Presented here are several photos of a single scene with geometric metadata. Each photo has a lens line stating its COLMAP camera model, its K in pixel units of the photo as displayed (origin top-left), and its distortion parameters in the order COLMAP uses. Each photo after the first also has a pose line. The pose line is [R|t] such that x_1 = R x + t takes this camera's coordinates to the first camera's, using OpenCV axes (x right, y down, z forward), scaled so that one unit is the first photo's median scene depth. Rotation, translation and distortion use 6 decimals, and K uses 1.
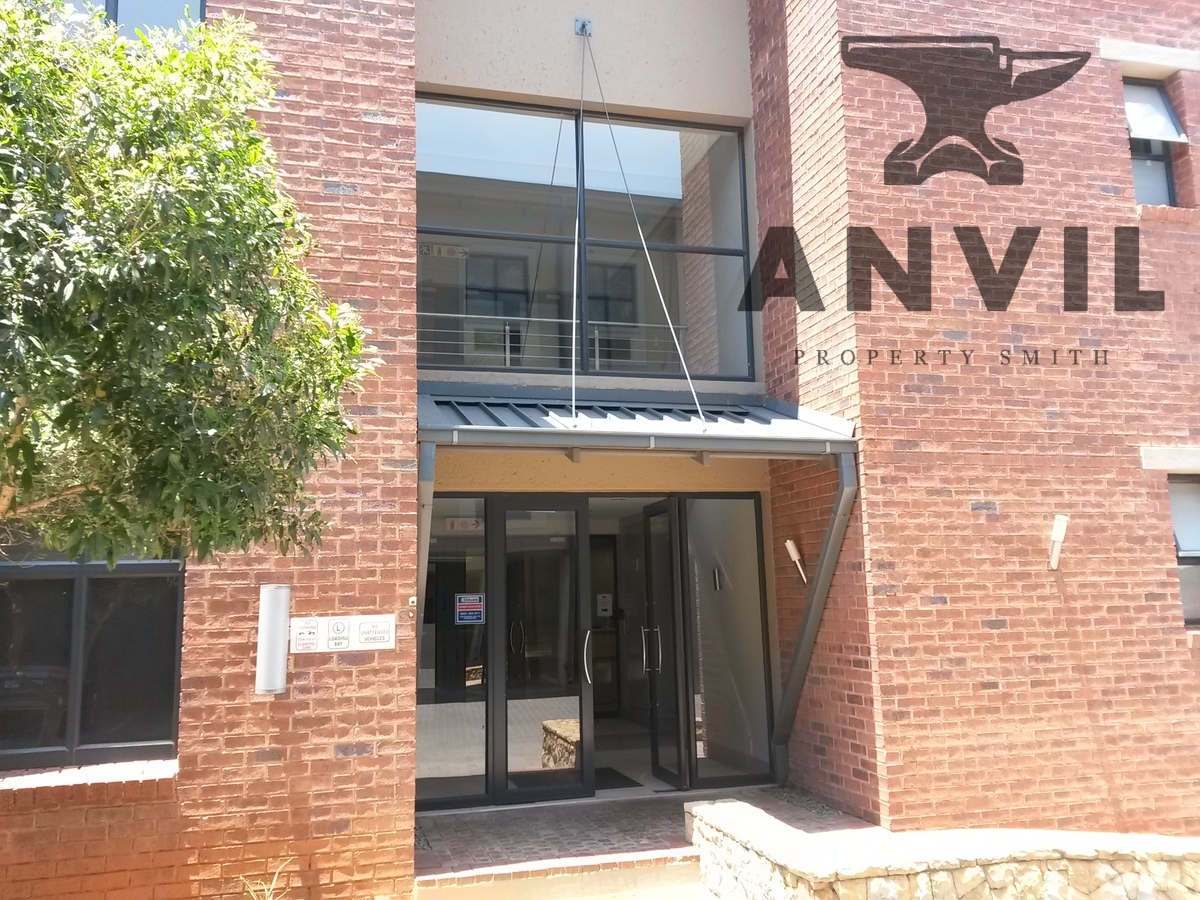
lens RADIAL K [[972.7, 0, 600.0], [0, 972.7, 450.0], [0, 0, 1]] dist [0.113390, -0.153267]
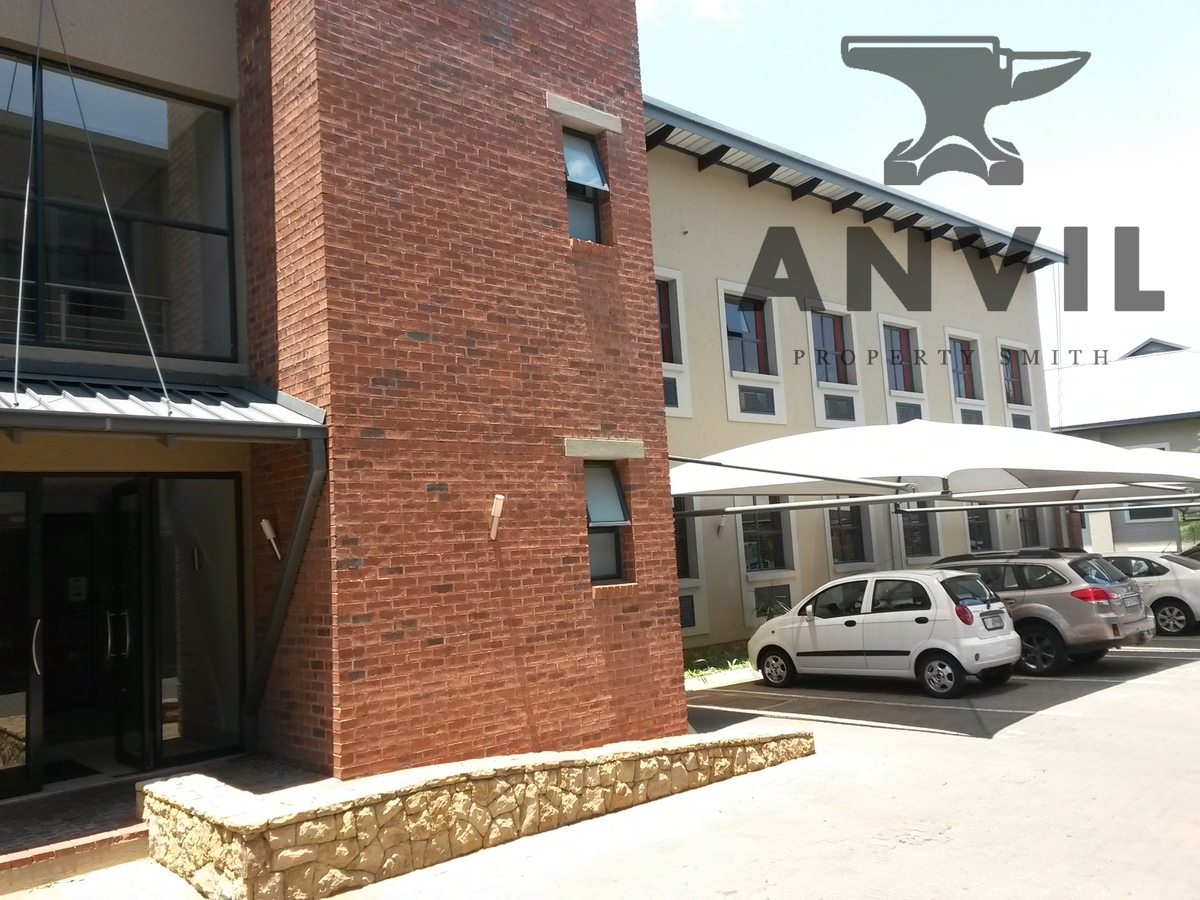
lens RADIAL K [[972.7, 0, 600.0], [0, 972.7, 450.0], [0, 0, 1]] dist [0.113390, -0.153267]
pose [[0.894886, 0.016716, 0.445982, 0.048629], [-0.030745, 0.999233, 0.024238, -0.019503], [-0.445235, -0.035402, 0.894713, -0.100608]]
